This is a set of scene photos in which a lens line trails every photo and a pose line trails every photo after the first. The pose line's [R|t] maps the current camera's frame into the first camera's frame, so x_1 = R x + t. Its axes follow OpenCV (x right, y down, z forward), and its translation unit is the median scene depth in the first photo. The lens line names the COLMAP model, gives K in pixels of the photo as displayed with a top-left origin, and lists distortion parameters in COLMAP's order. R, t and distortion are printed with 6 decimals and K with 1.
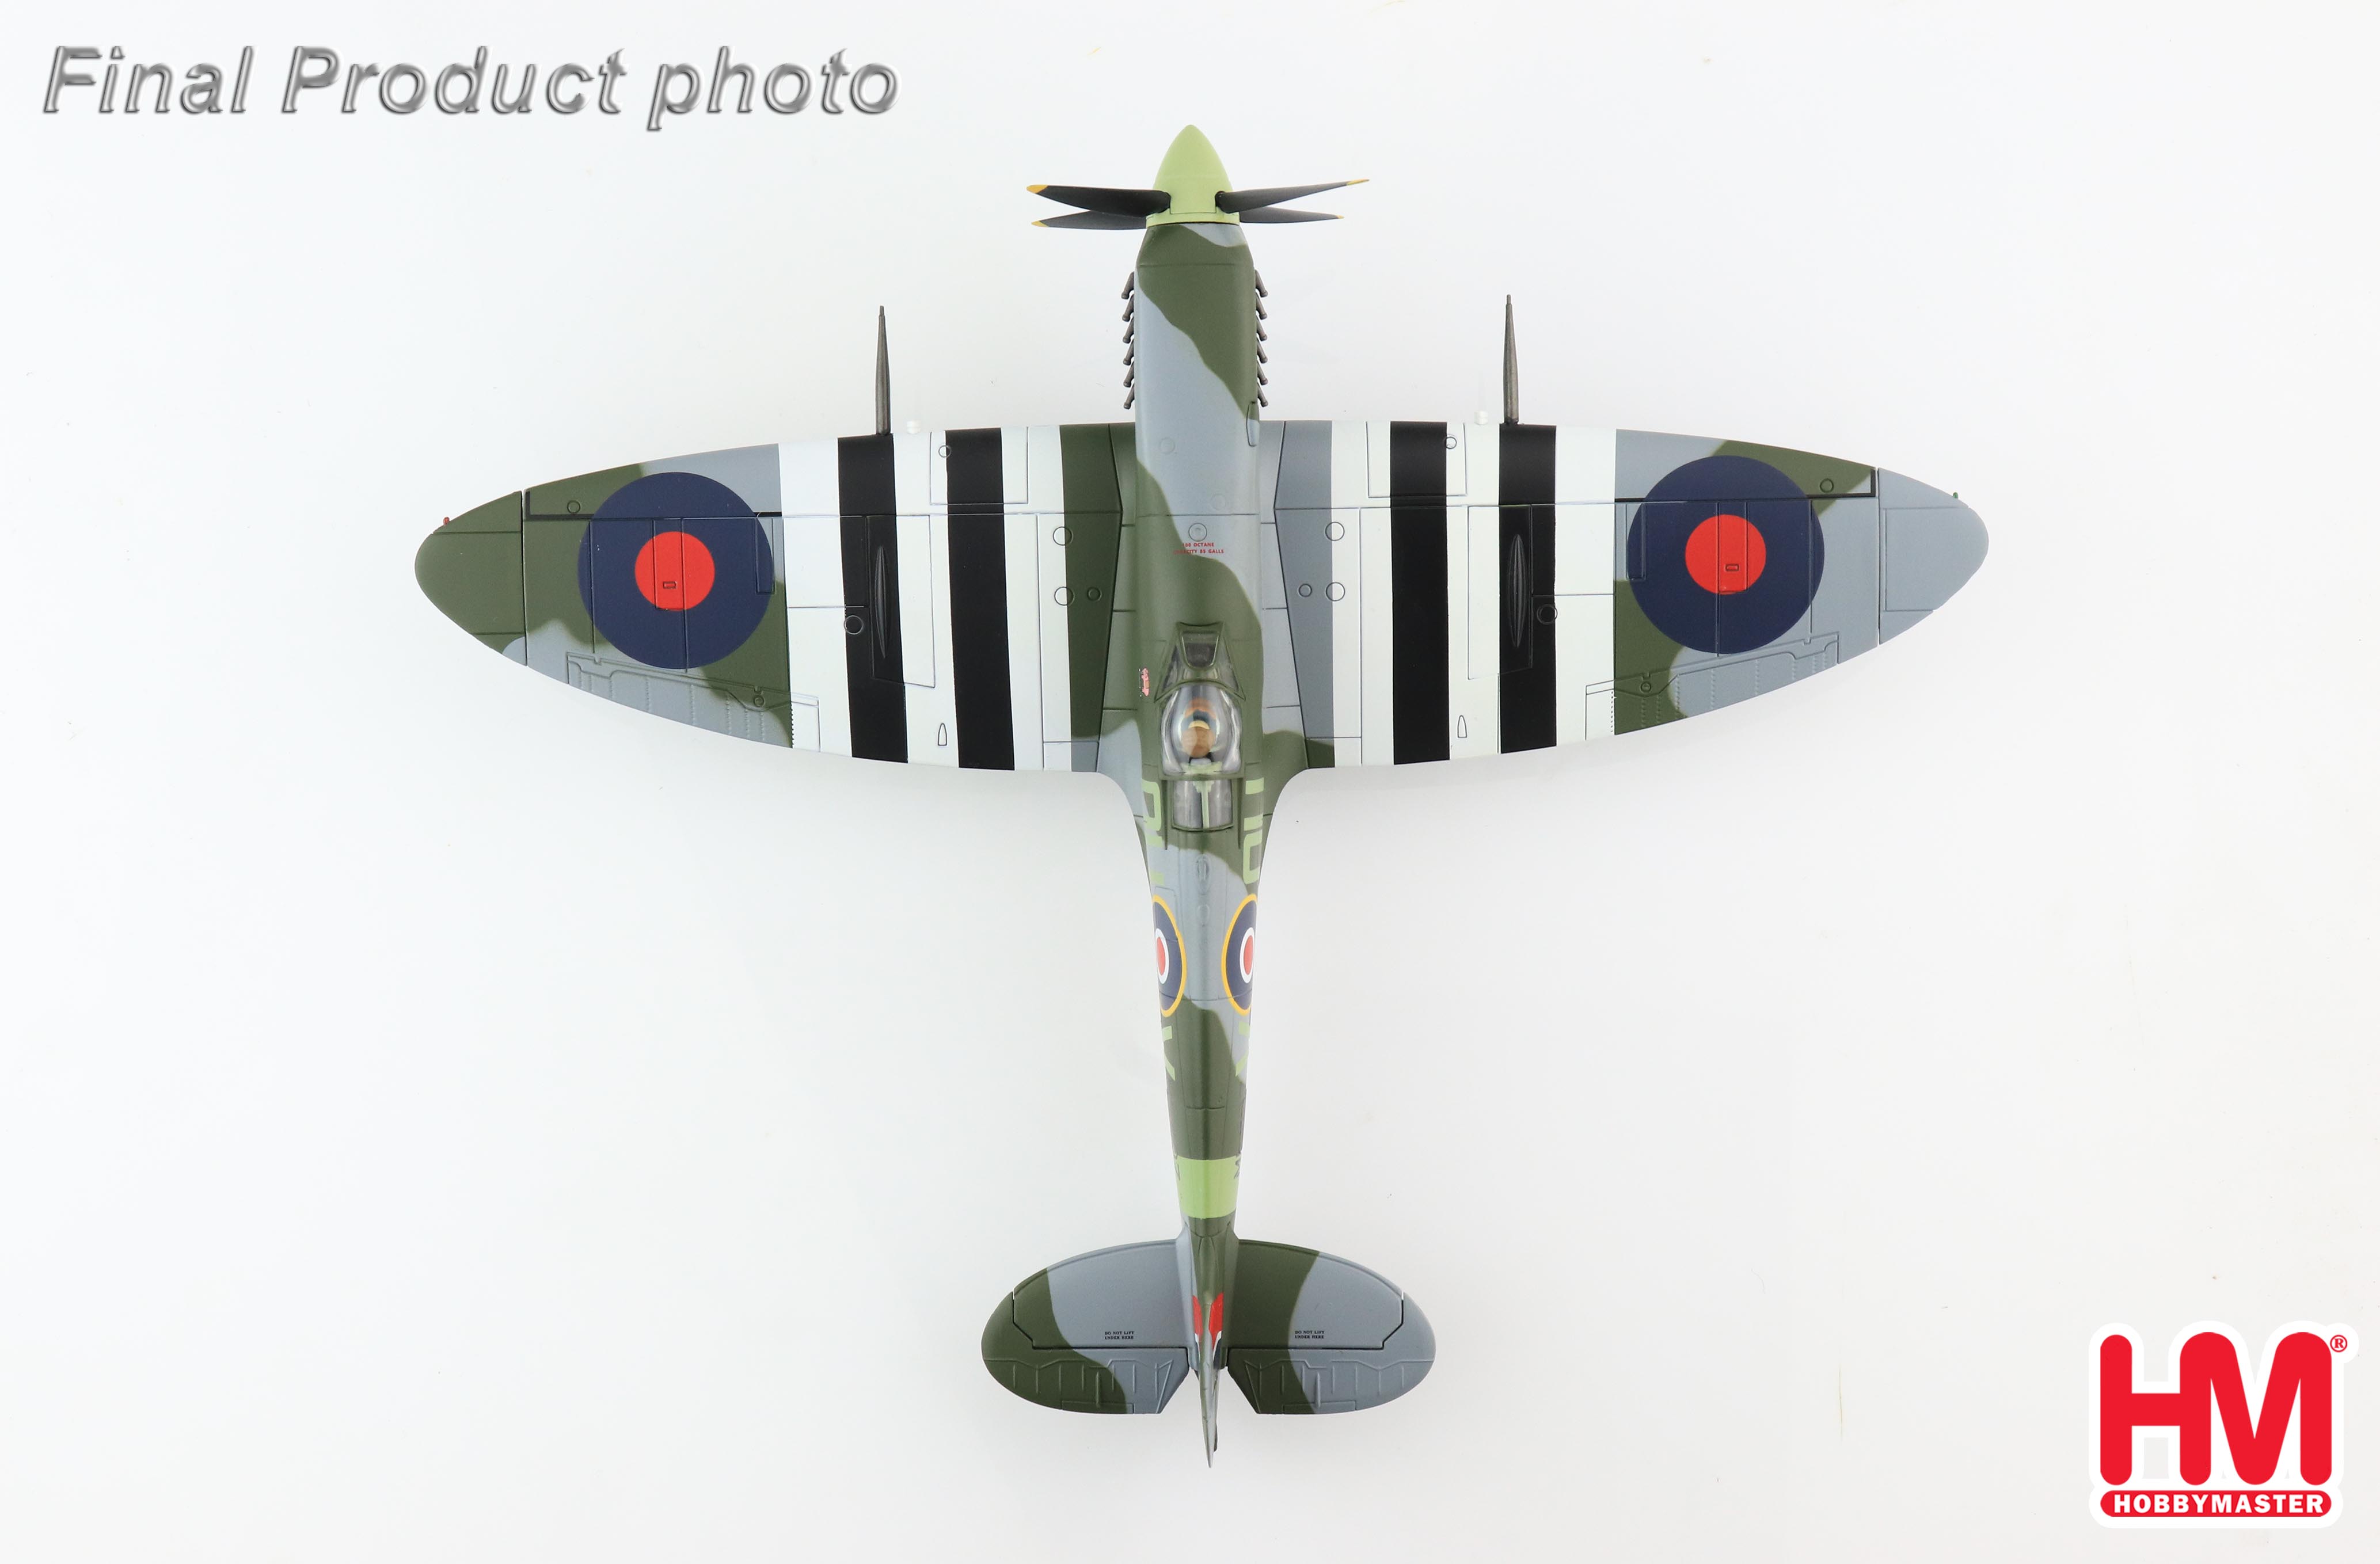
lens RADIAL K [[3761.1, 0, 1244.4], [0, 3761.1, 784.0], [0, 0, 1]] dist [-1.869596, 0.002895]
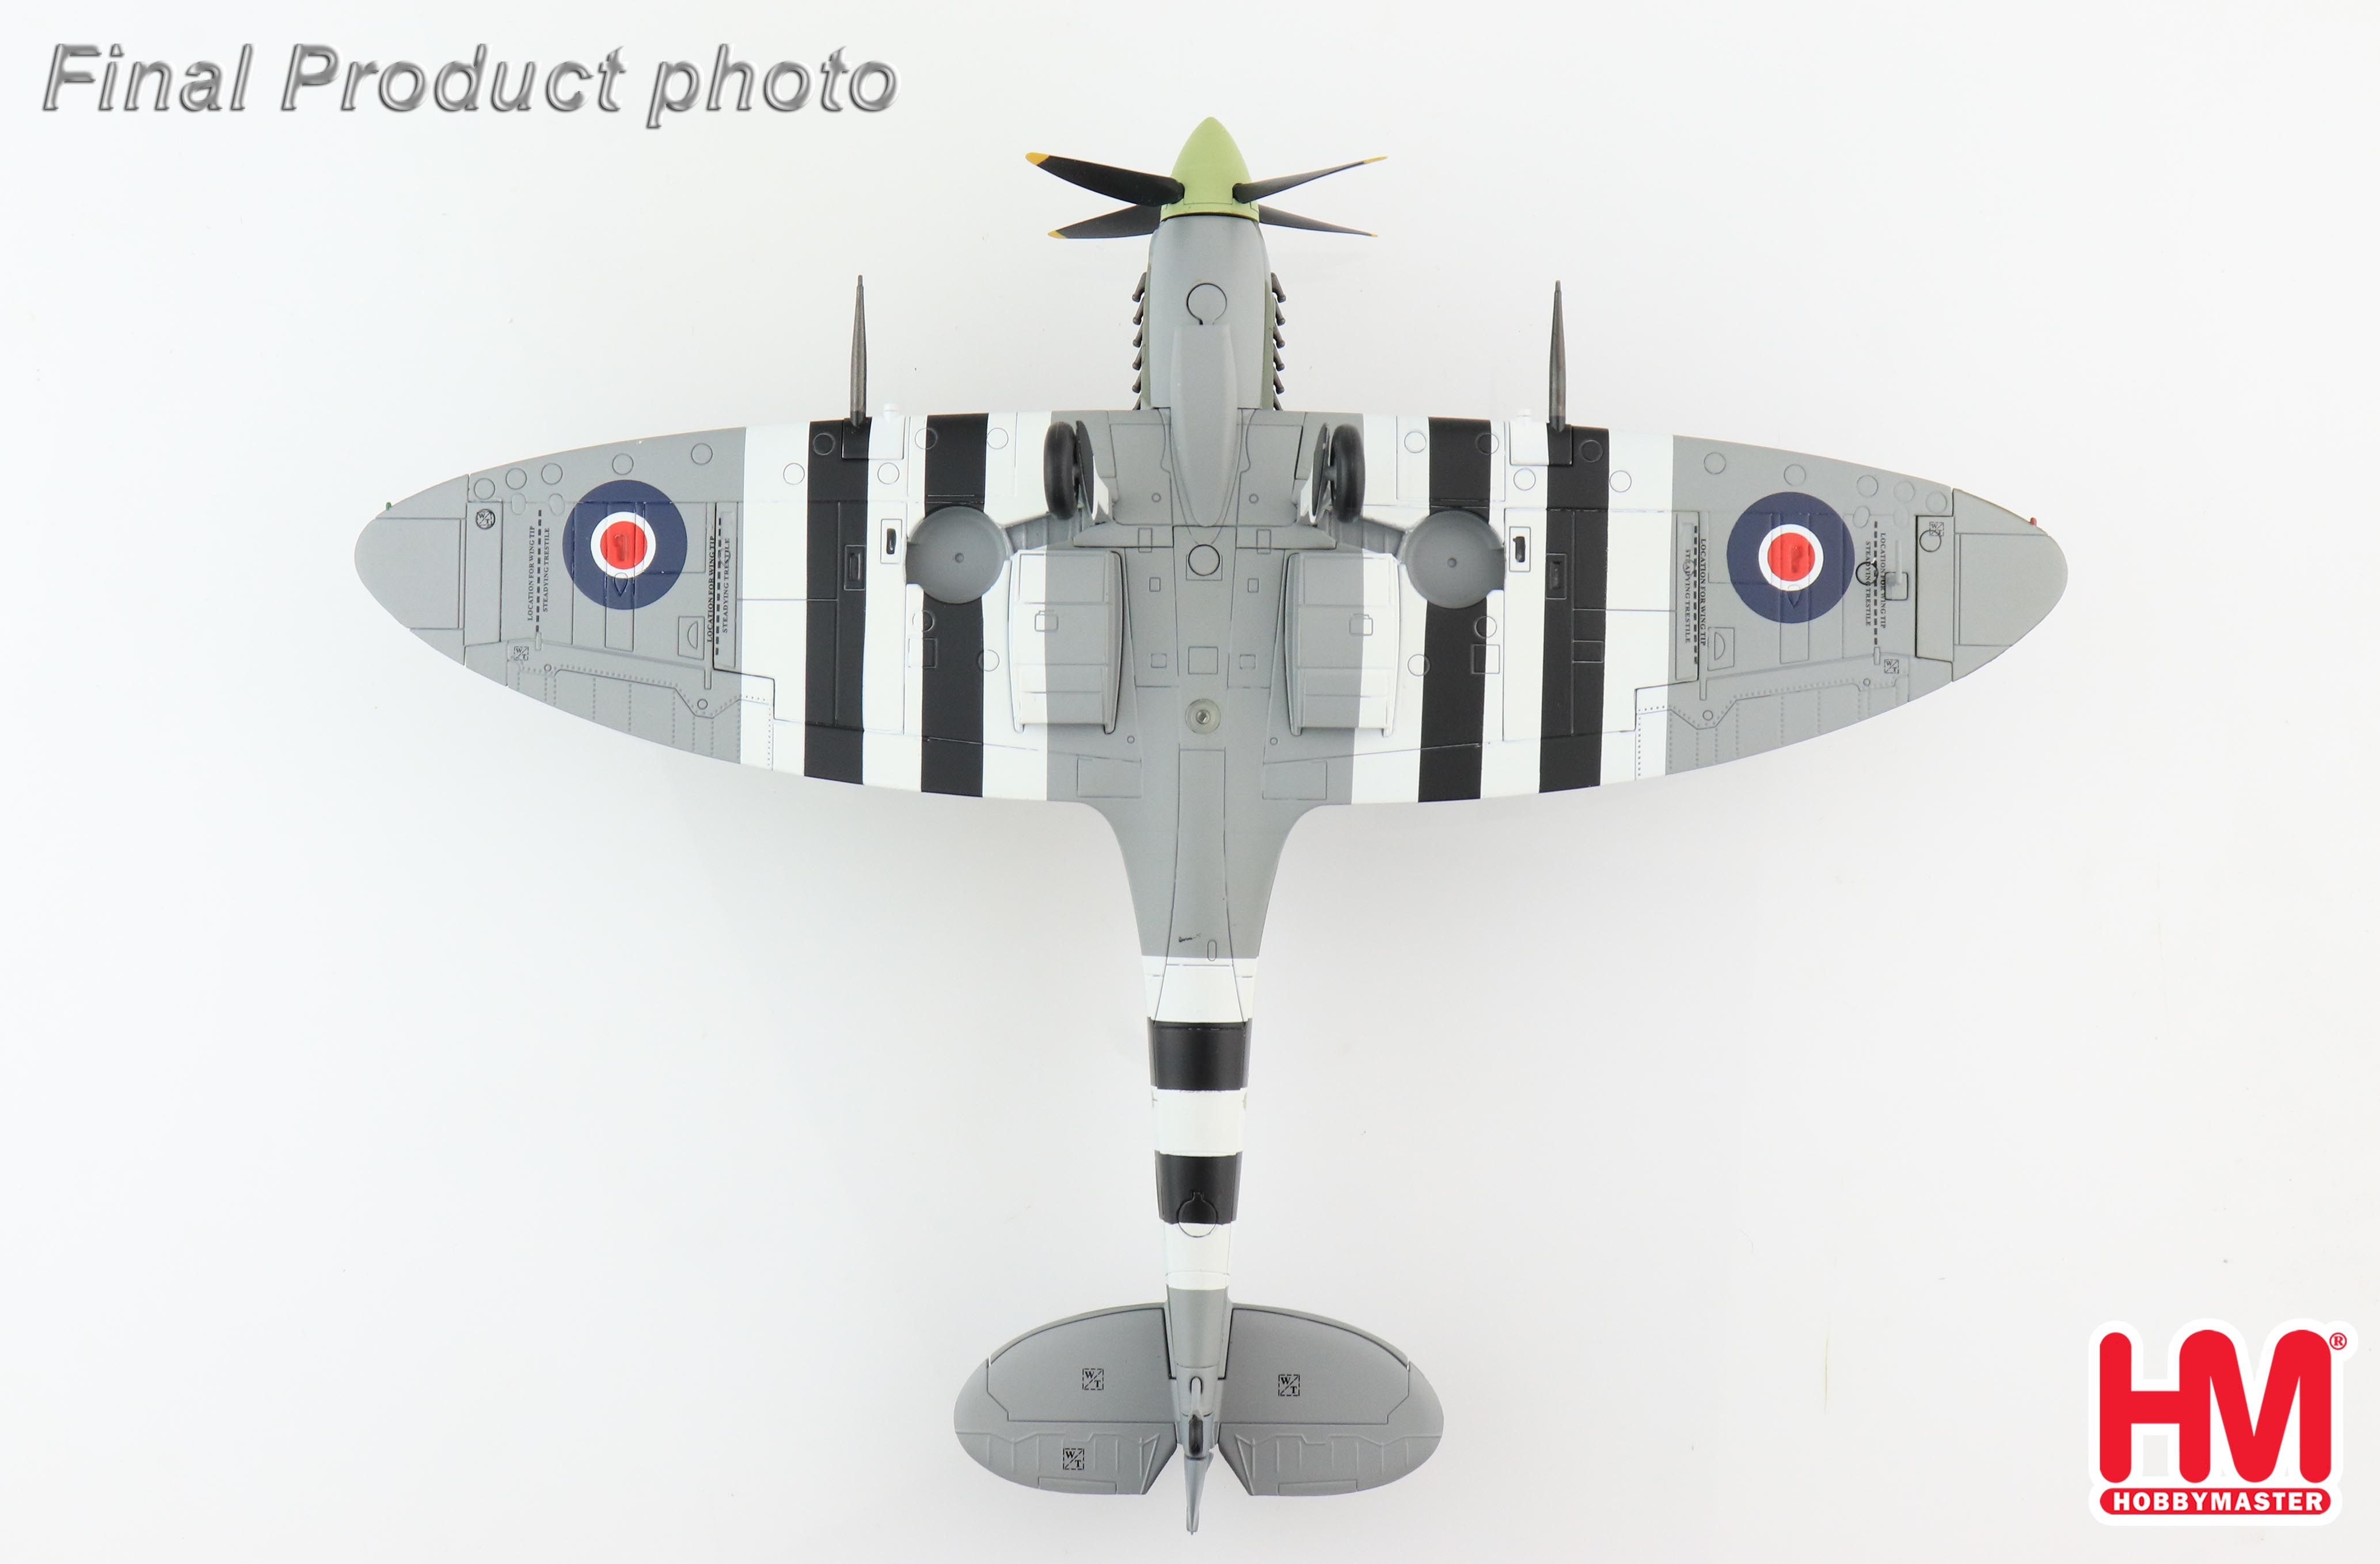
lens RADIAL K [[3761.1, 0, 1244.4], [0, 3761.1, 784.0], [0, 0, 1]] dist [-1.869596, 0.002895]
pose [[0.999698, 0.024562, -0.001204, -0.001278], [-0.024575, 0.999621, -0.012378, 0.002481], [0.000899, 0.012404, 0.999923, 0.104045]]
